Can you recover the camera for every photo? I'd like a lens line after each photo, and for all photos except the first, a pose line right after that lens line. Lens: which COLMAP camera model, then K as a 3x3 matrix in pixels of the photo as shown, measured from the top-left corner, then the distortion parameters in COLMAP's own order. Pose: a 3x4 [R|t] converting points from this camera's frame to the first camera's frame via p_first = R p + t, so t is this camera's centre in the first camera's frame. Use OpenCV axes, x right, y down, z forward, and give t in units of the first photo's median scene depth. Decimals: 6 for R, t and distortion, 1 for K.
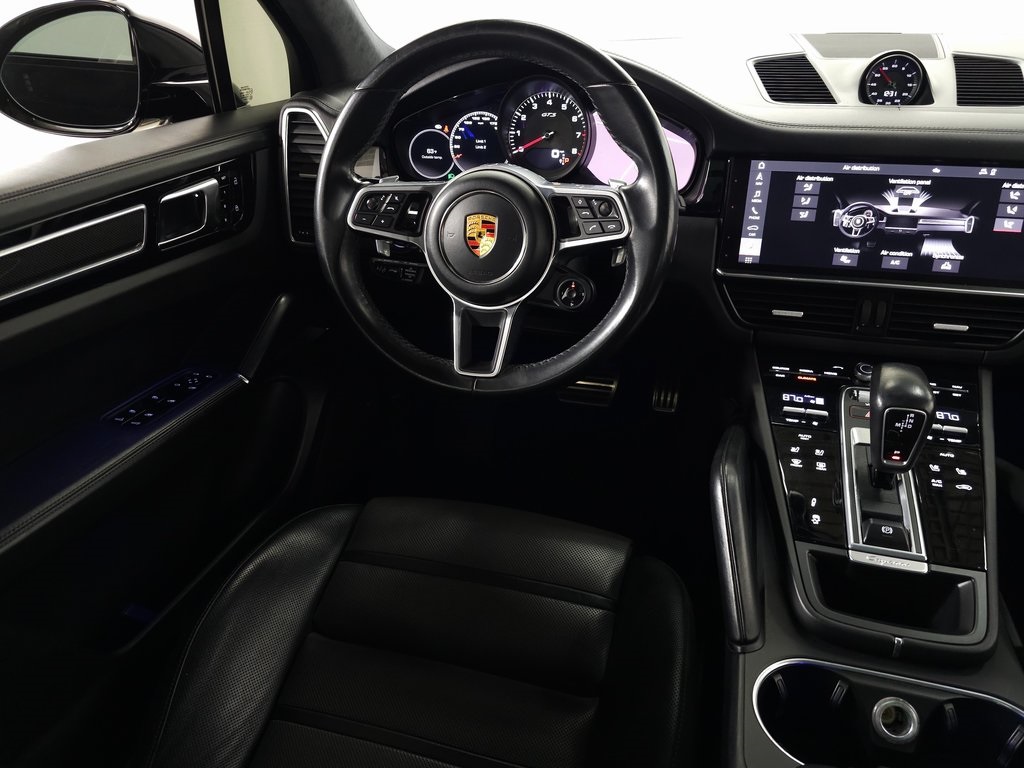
lens RADIAL K [[682.9, 0, 520.2], [0, 682.9, 381.5], [0, 0, 1]] dist [0.046177, -0.066843]
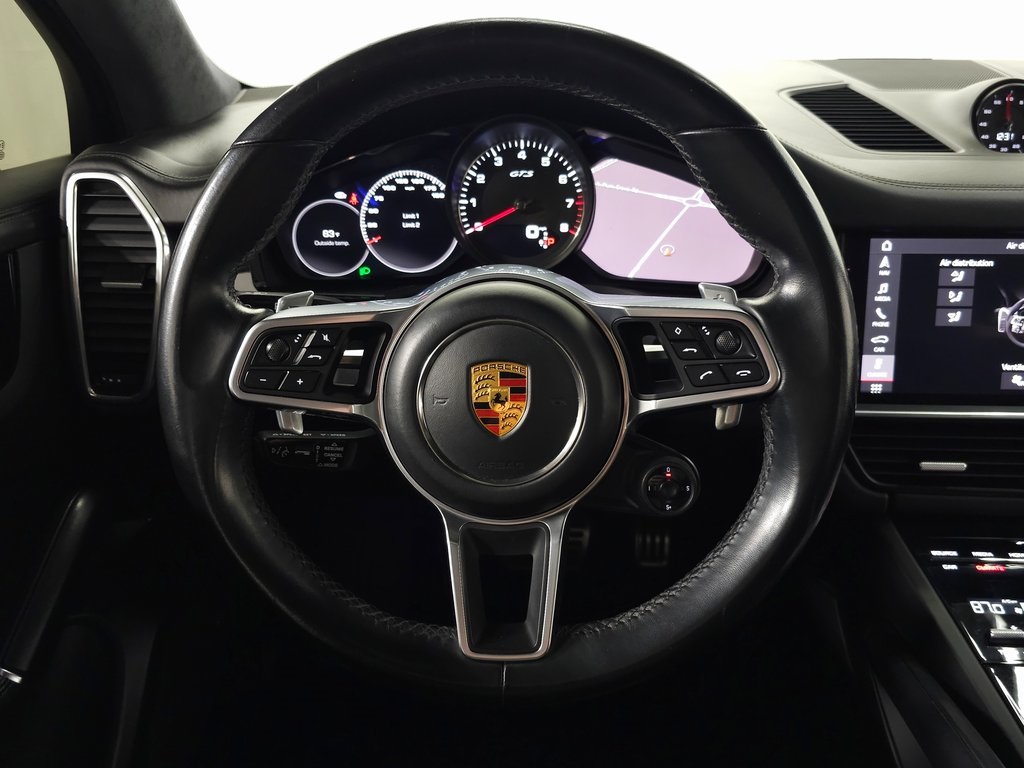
lens RADIAL K [[798.8, 0, 512.0], [0, 798.8, 384.0], [0, 0, 1]] dist [0.053358, -0.098862]
pose [[0.975614, -0.075873, 0.205961, -0.148363], [0.095170, 0.991787, -0.085450, -0.143667], [-0.197786, 0.102968, 0.974822, 0.321668]]
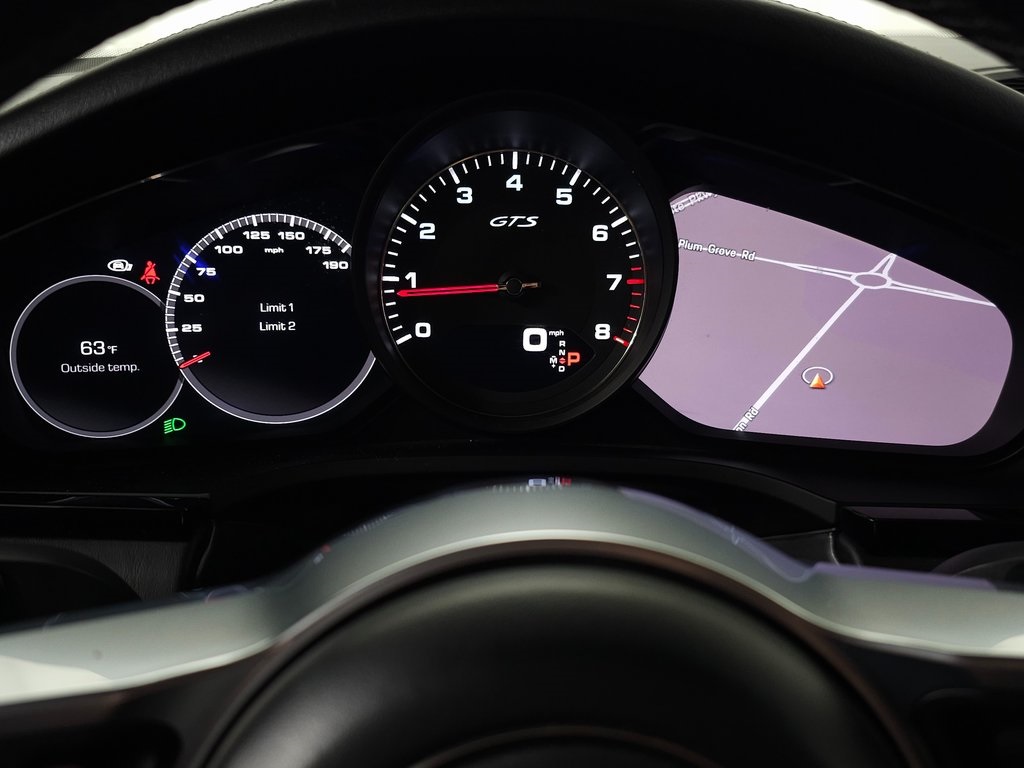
lens RADIAL K [[1007.5, 0, 512.2], [0, 1007.5, 389.0], [0, 0, 1]] dist [0.099704, -0.287189]
pose [[0.953409, -0.067661, 0.293994, -0.104361], [0.119523, 0.979495, -0.162183, -0.266219], [-0.276992, 0.189765, 0.941947, 0.648859]]
